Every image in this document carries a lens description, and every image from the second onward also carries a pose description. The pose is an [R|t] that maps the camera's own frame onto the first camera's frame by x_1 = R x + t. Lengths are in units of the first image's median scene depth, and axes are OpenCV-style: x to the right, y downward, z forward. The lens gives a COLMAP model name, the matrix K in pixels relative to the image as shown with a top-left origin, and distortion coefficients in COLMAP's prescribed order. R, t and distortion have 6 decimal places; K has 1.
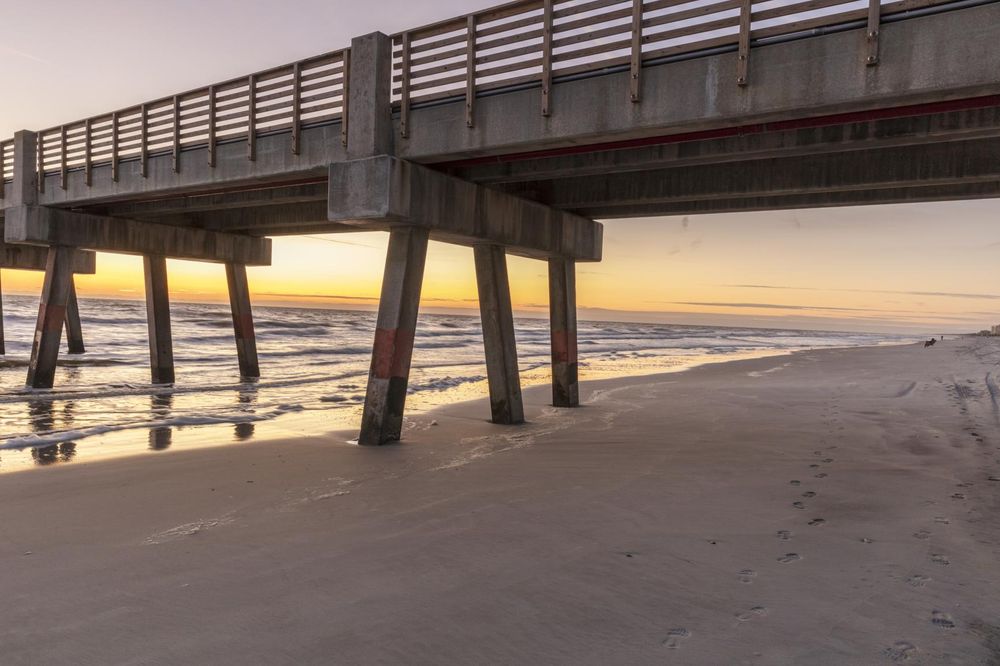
lens RADIAL K [[670.9, 0, 500.0], [0, 670.9, 333.0], [0, 0, 1]] dist [0.017287, -0.002455]
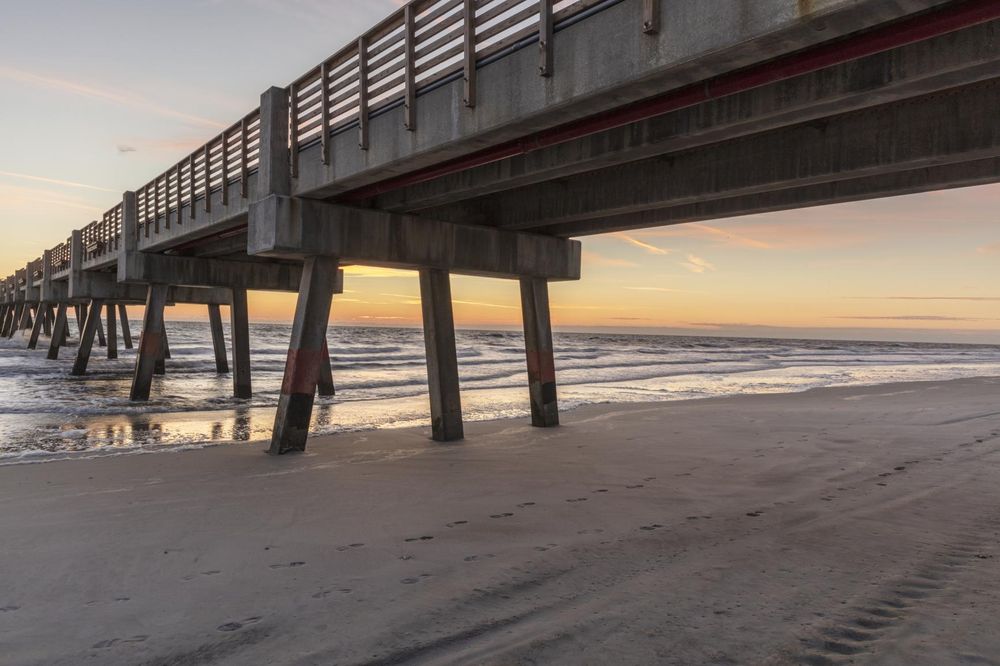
lens RADIAL K [[670.9, 0, 500.0], [0, 670.9, 333.0], [0, 0, 1]] dist [0.017287, -0.002455]
pose [[0.956986, -0.014421, -0.289775, 0.481691], [0.005441, 0.999480, -0.031772, 0.003511], [0.290083, 0.028829, 0.956567, 0.039288]]
